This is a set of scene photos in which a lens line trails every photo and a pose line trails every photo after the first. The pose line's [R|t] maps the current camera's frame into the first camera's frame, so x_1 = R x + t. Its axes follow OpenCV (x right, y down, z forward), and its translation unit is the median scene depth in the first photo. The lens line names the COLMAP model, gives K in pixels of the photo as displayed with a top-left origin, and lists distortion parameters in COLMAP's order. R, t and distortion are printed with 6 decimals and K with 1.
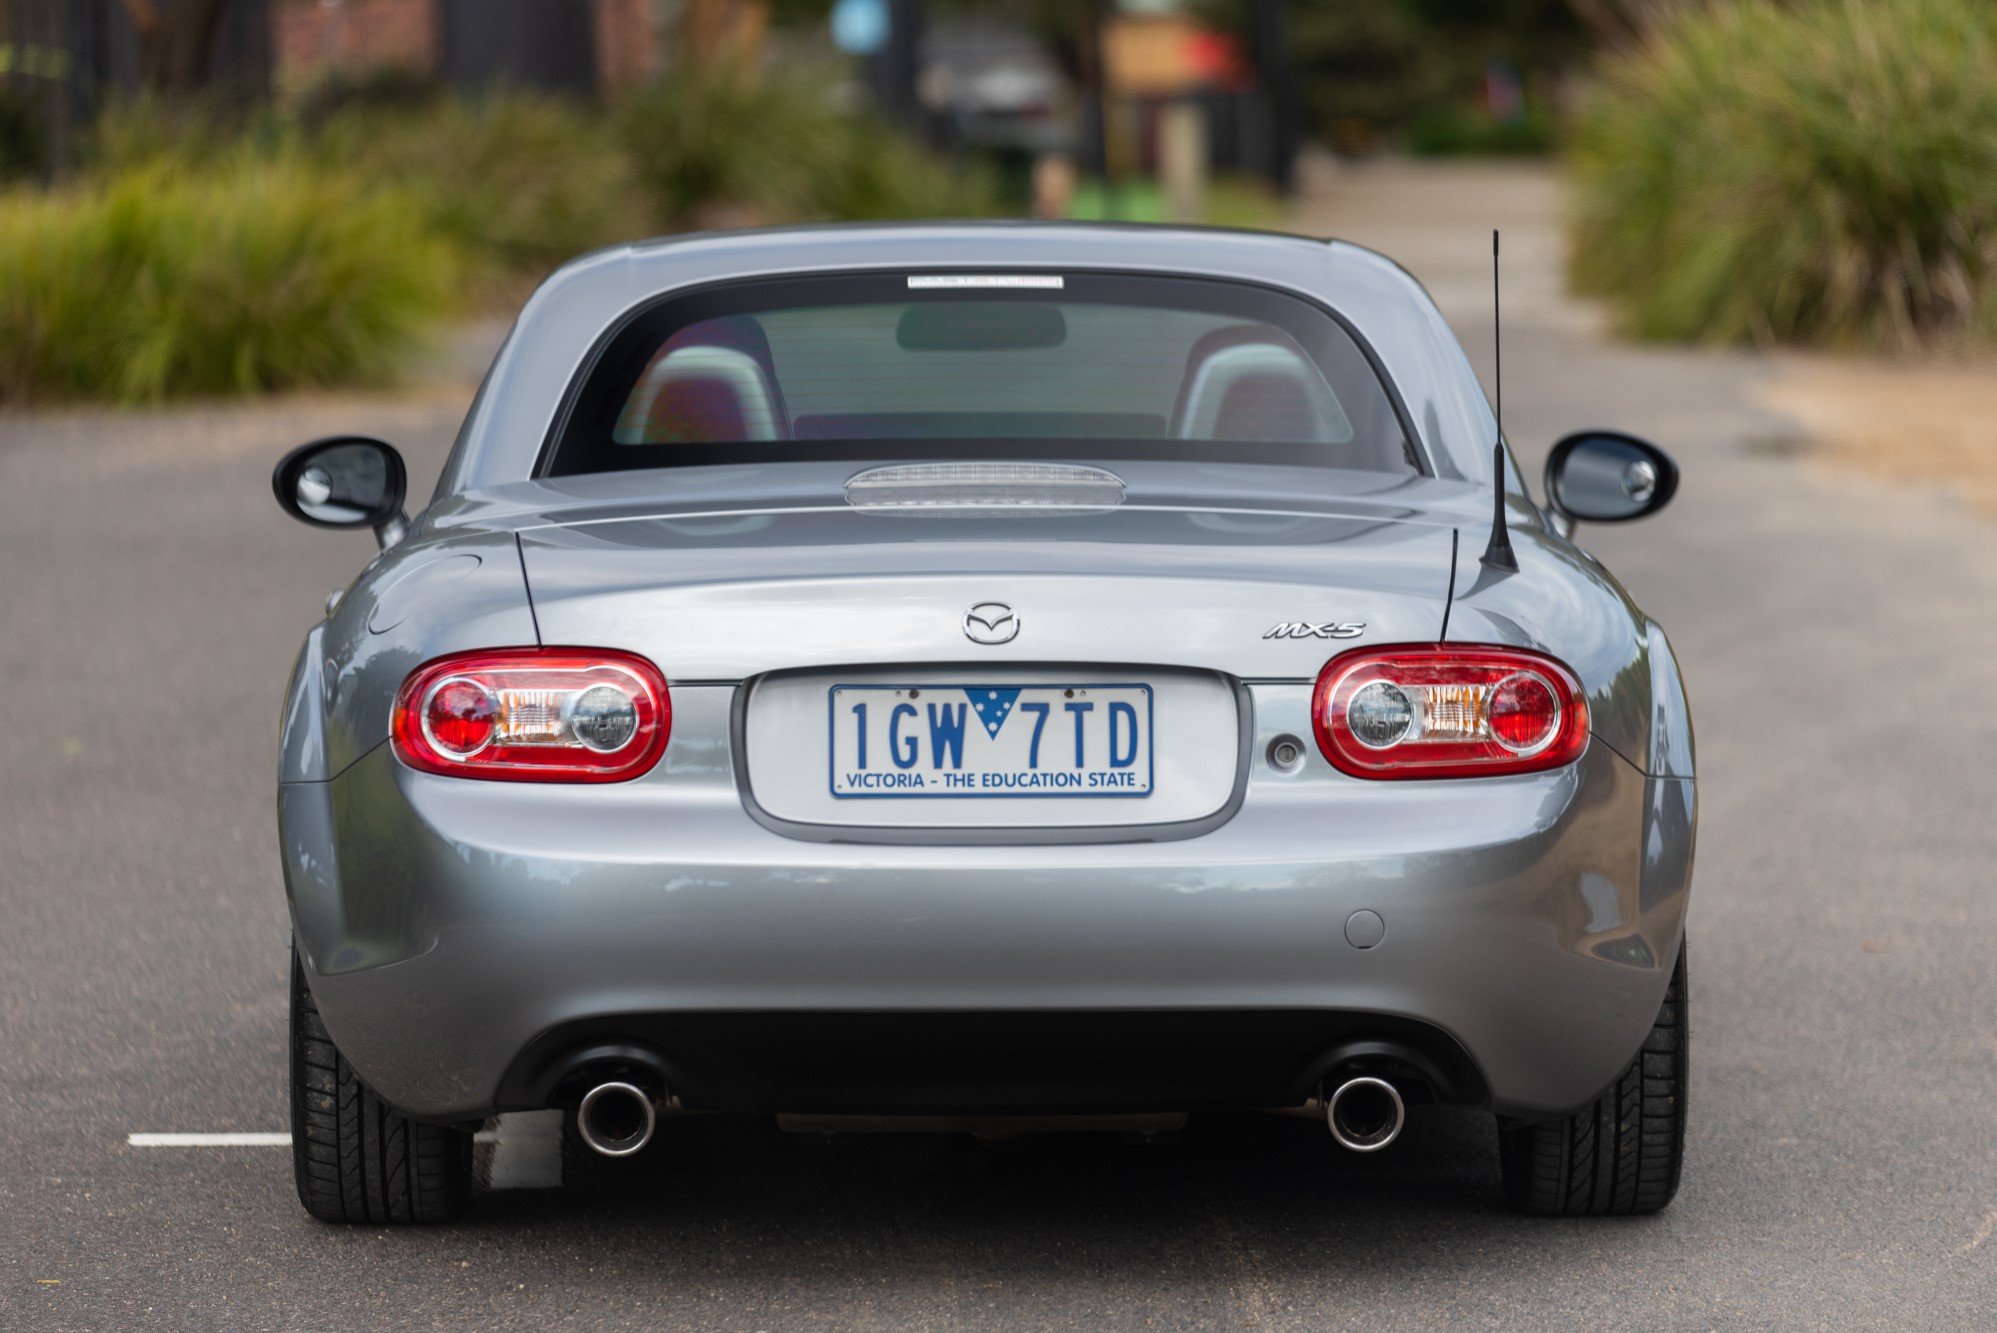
lens RADIAL K [[9676.1, 0, 997.8], [0, 9676.1, 668.4], [0, 0, 1]] dist [-0.274387, 0.000000]
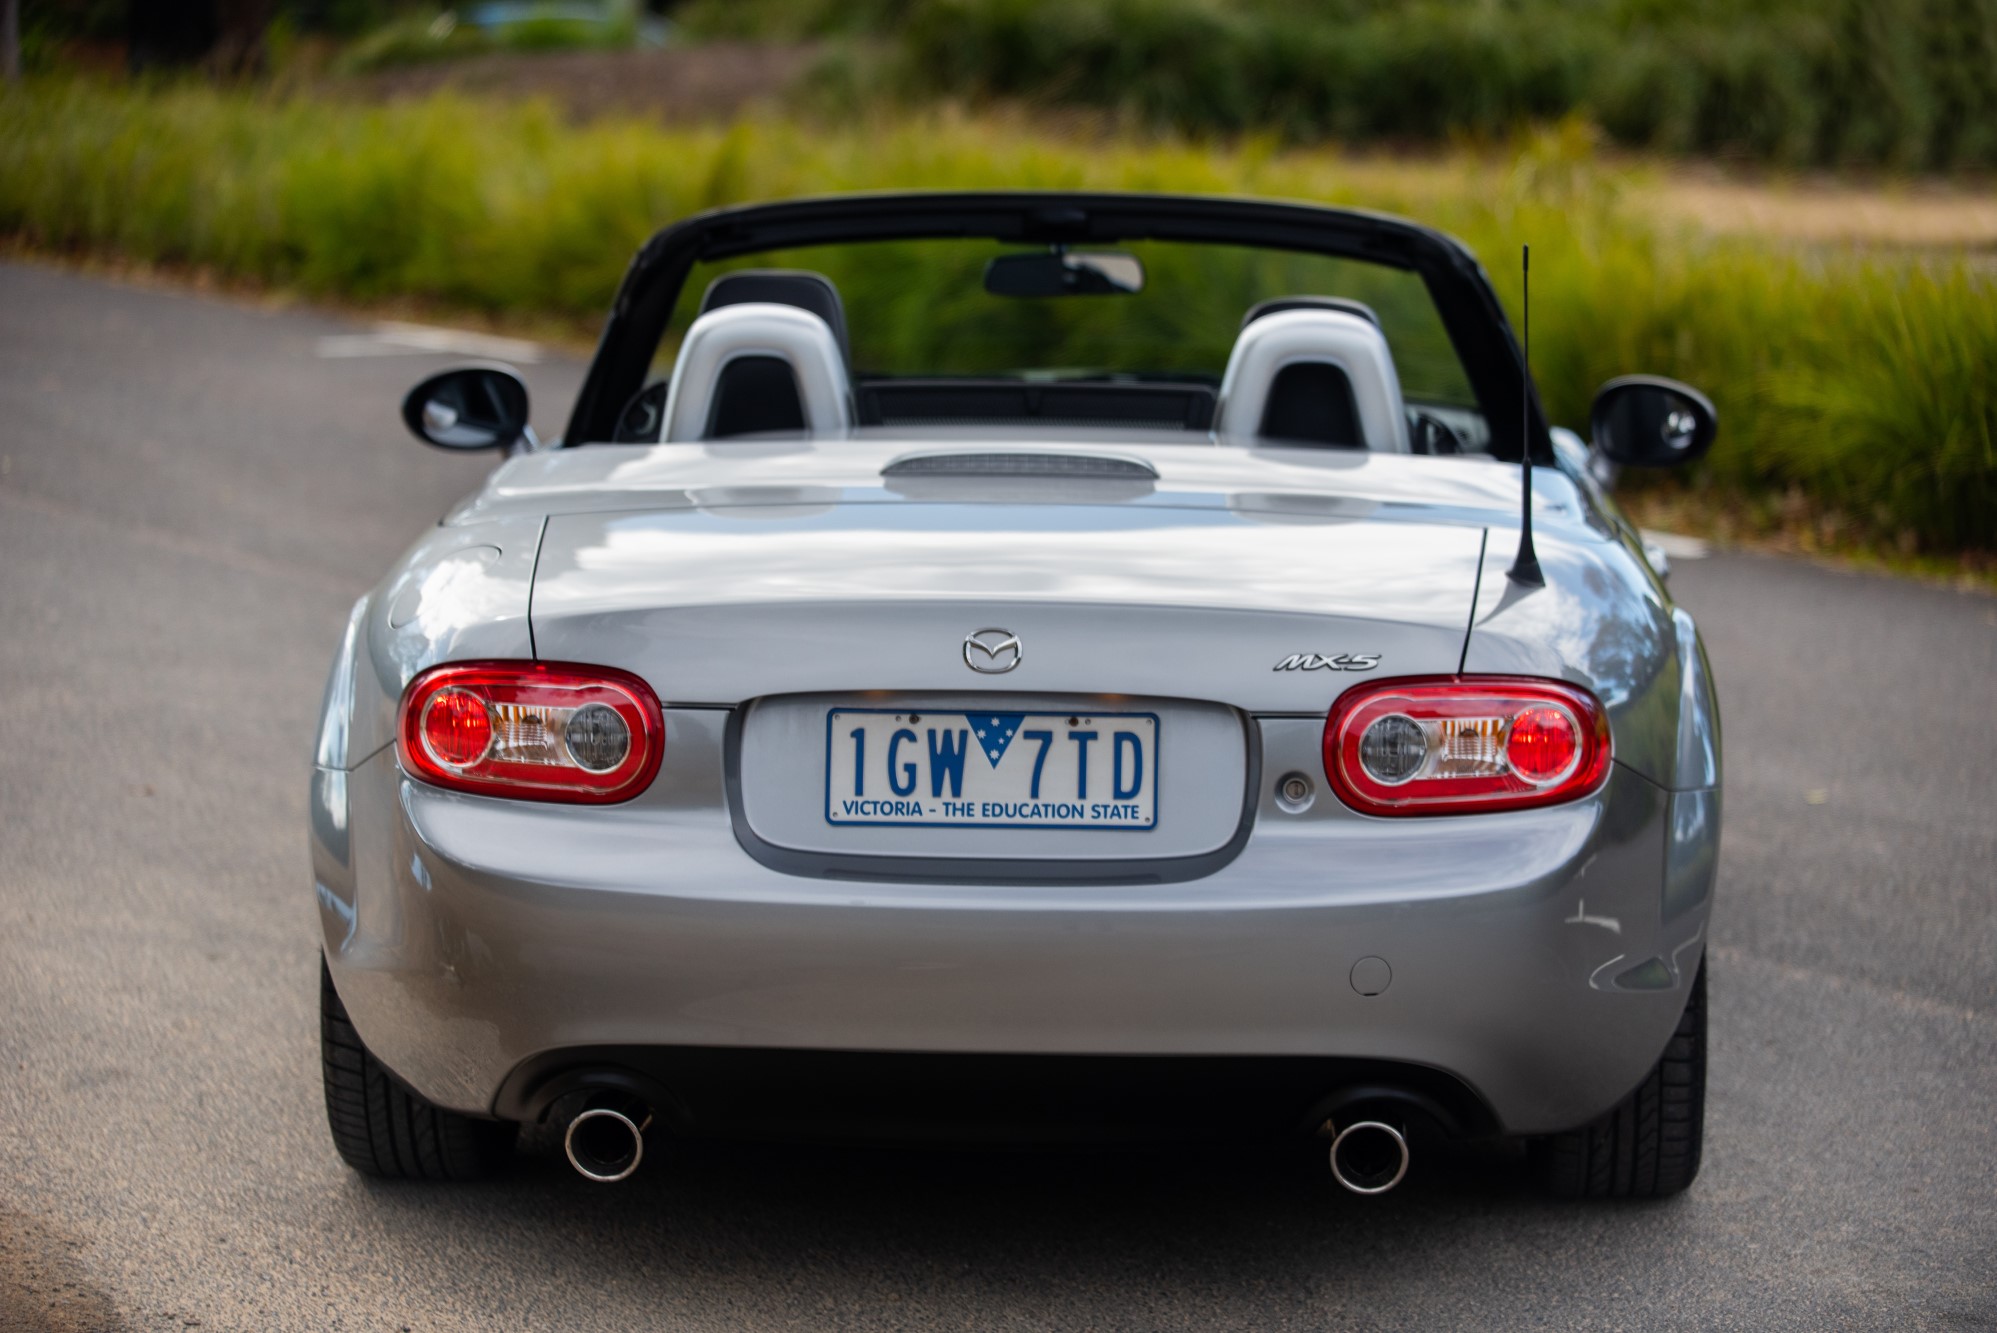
lens RADIAL K [[6201.5, 0, 989.4], [0, 6201.5, 668.8], [0, 0, 1]] dist [-0.254179, 0.000000]
pose [[0.998361, 0.019138, -0.053933, 0.032462], [-0.015570, 0.997710, 0.065816, -0.043600], [0.055069, -0.064868, 0.996373, 0.379931]]
